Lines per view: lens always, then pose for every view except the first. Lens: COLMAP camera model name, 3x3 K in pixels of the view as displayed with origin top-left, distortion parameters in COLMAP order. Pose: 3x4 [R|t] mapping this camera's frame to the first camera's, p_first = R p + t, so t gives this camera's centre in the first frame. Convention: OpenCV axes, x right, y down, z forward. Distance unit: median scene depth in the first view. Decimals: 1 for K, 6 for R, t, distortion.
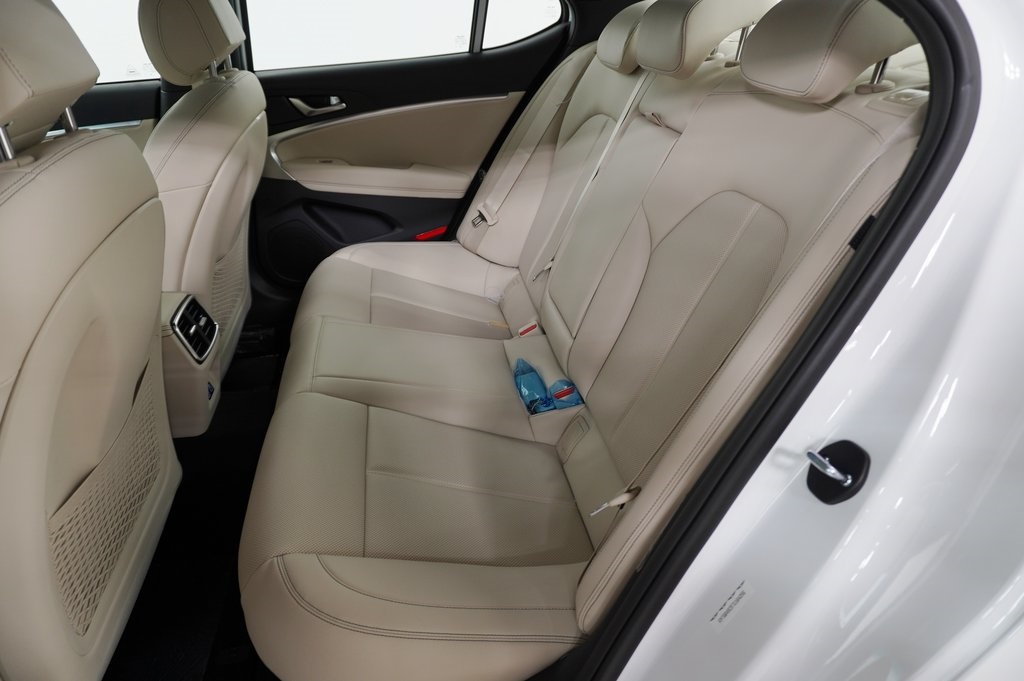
lens RADIAL K [[693.0, 0, 512.0], [0, 693.0, 340.5], [0, 0, 1]] dist [-0.048659, 0.053038]
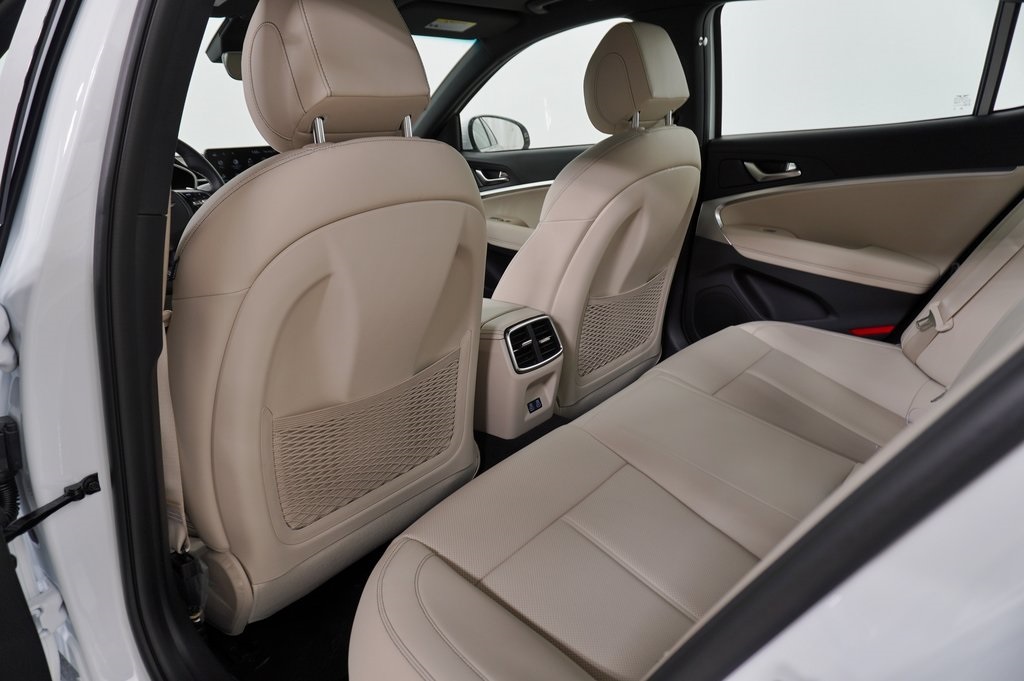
lens RADIAL K [[693.0, 0, 512.0], [0, 693.0, 340.5], [0, 0, 1]] dist [-0.048659, 0.053038]
pose [[0.665467, 0.214422, -0.714966, 0.202288], [-0.312409, 0.949929, -0.005892, -0.003898], [0.677904, 0.227282, 0.699134, 0.149176]]
